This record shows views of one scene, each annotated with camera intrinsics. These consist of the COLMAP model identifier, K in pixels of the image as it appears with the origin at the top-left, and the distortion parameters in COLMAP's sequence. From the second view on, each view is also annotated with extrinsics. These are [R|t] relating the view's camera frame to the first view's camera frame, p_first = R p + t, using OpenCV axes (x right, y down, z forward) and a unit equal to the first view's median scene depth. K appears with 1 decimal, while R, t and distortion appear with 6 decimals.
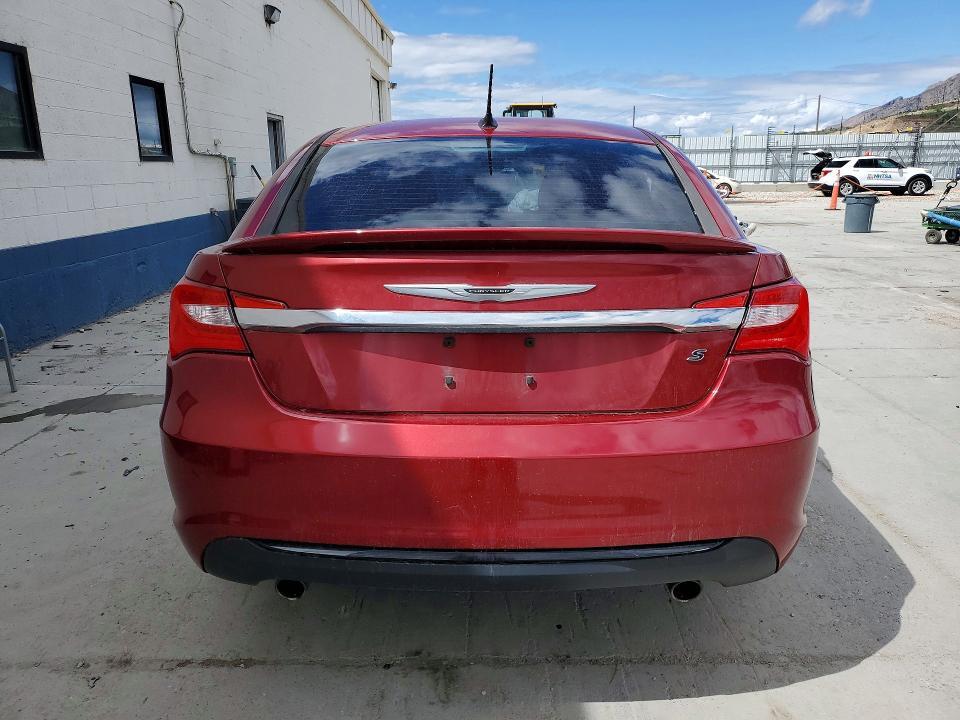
lens RADIAL K [[790.6, 0, 480.0], [0, 790.6, 360.0], [0, 0, 1]] dist [0.009756, 0.015442]
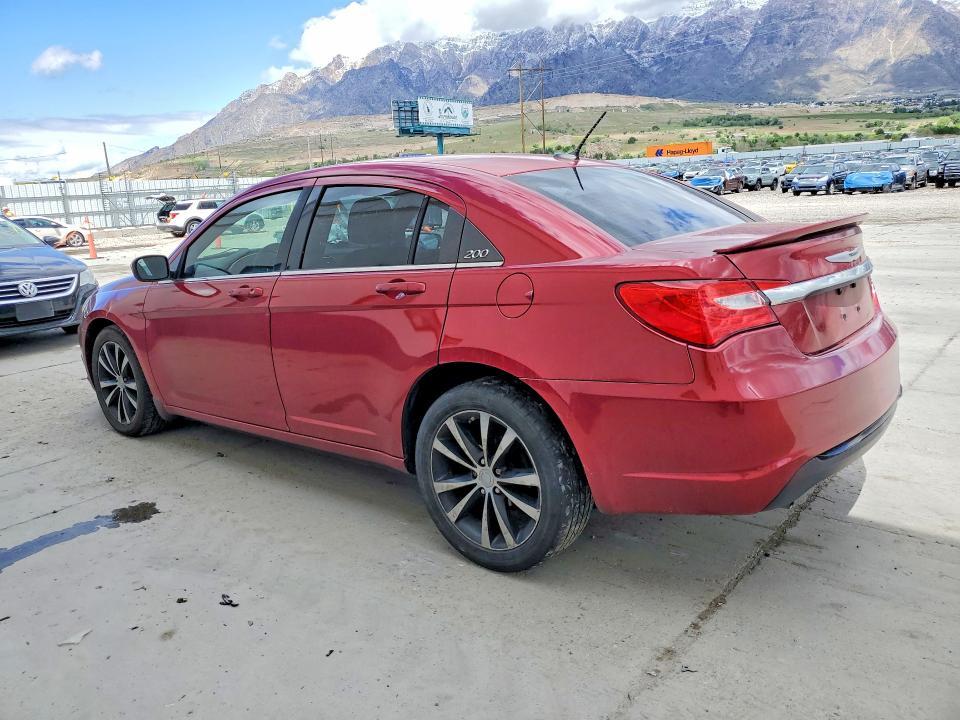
lens RADIAL K [[790.6, 0, 480.0], [0, 790.6, 360.0], [0, 0, 1]] dist [0.009756, 0.015442]
pose [[0.607957, -0.192124, 0.770375, -0.151637], [0.235501, 0.970252, 0.056122, -0.013226], [-0.758240, 0.147305, 0.635117, 0.052260]]
